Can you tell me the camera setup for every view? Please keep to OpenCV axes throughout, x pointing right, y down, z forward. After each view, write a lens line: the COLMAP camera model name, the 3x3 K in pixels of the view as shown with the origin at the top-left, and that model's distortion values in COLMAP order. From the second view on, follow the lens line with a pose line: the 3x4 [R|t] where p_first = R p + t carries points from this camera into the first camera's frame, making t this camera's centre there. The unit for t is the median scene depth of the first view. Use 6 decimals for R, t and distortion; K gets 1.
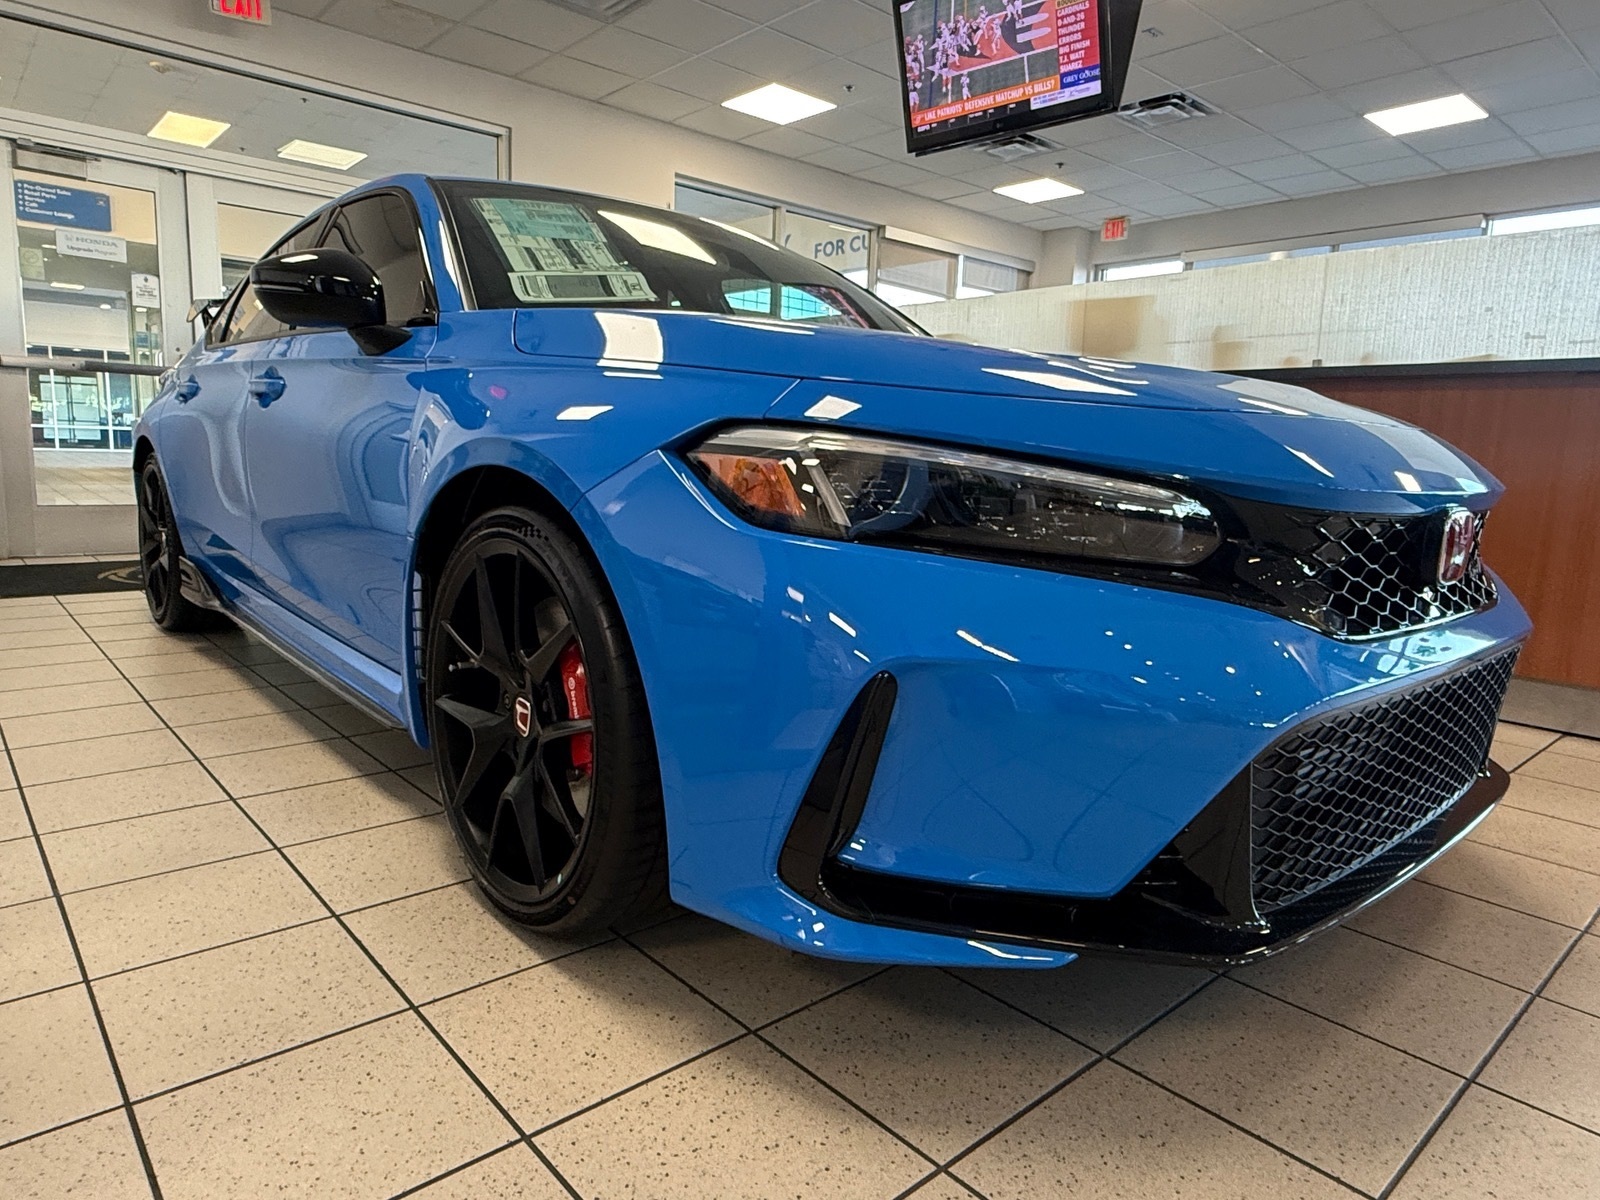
lens RADIAL K [[994.3, 0, 797.5], [0, 994.3, 603.0], [0, 0, 1]] dist [-0.005754, -0.001043]
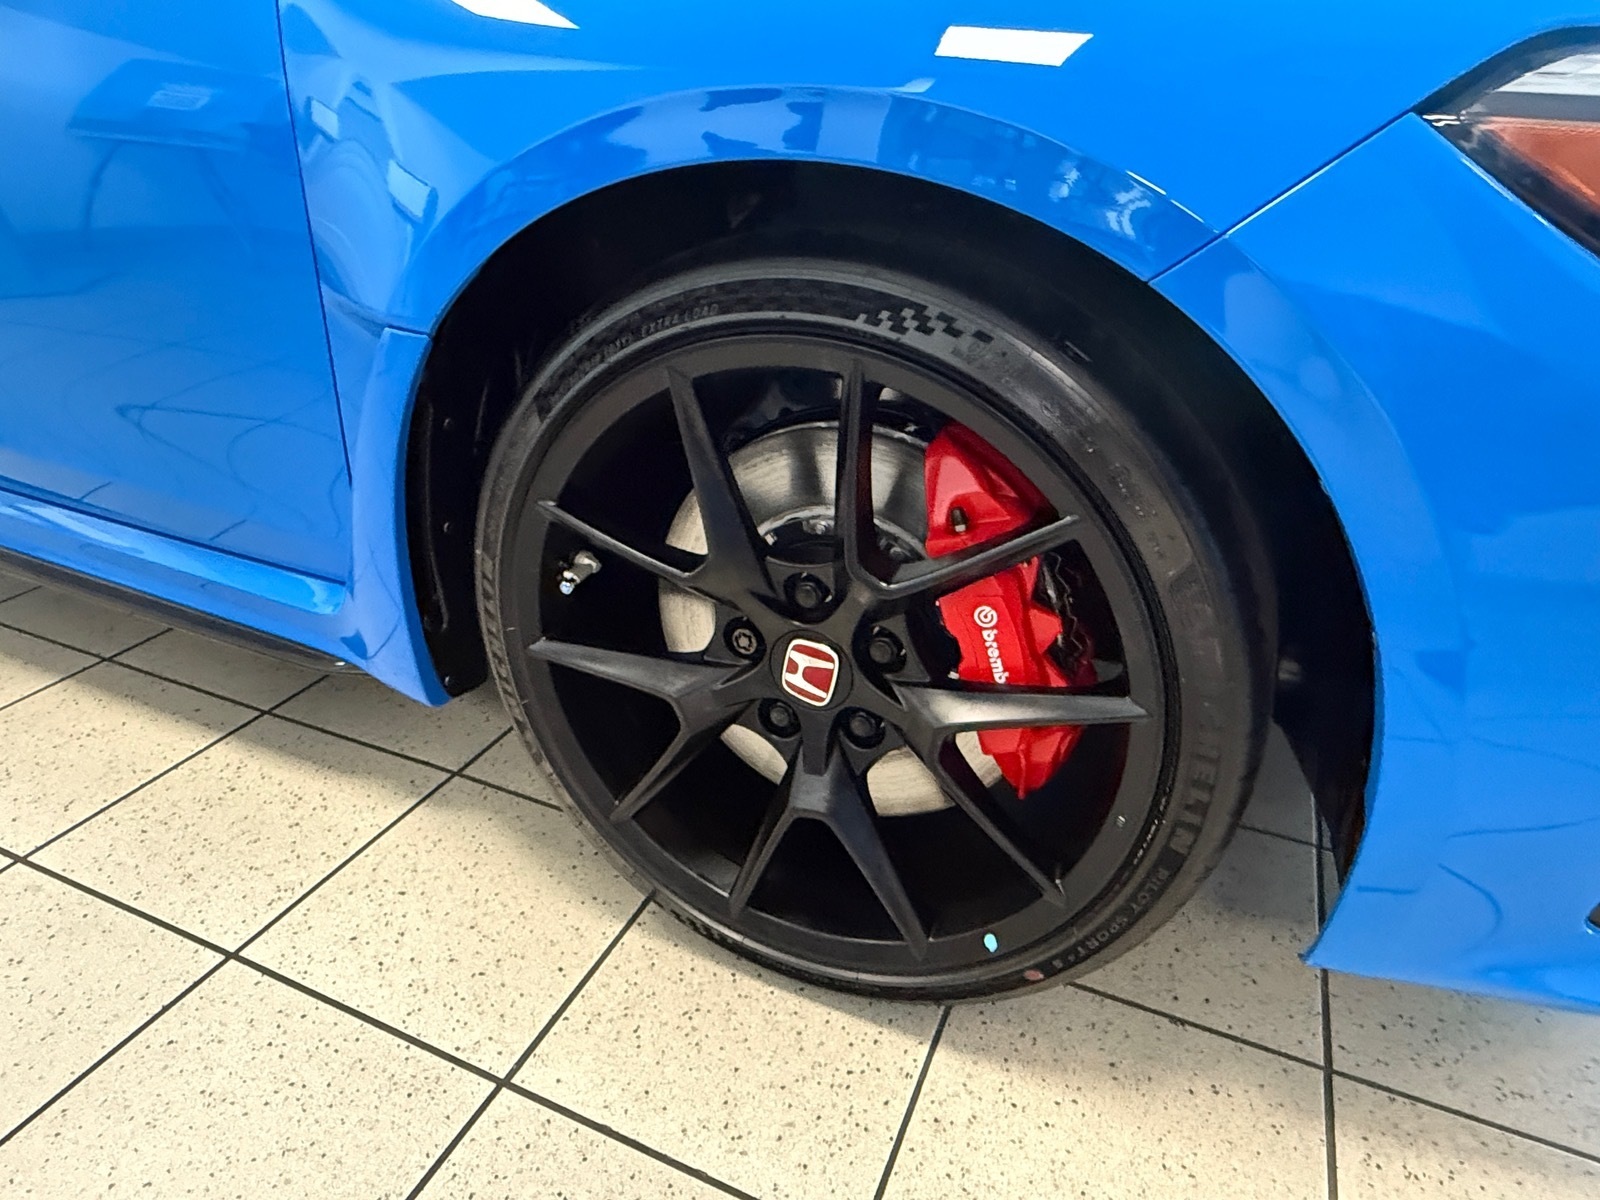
lens RADIAL K [[1041.5, 0, 800.1], [0, 1041.5, 597.7], [0, 0, 1]] dist [0.011944, 0.002761]
pose [[0.920277, -0.197711, 0.337639, -0.211973], [0.085629, 0.943791, 0.319260, -0.045844], [-0.381782, -0.264896, 0.885479, 0.235215]]
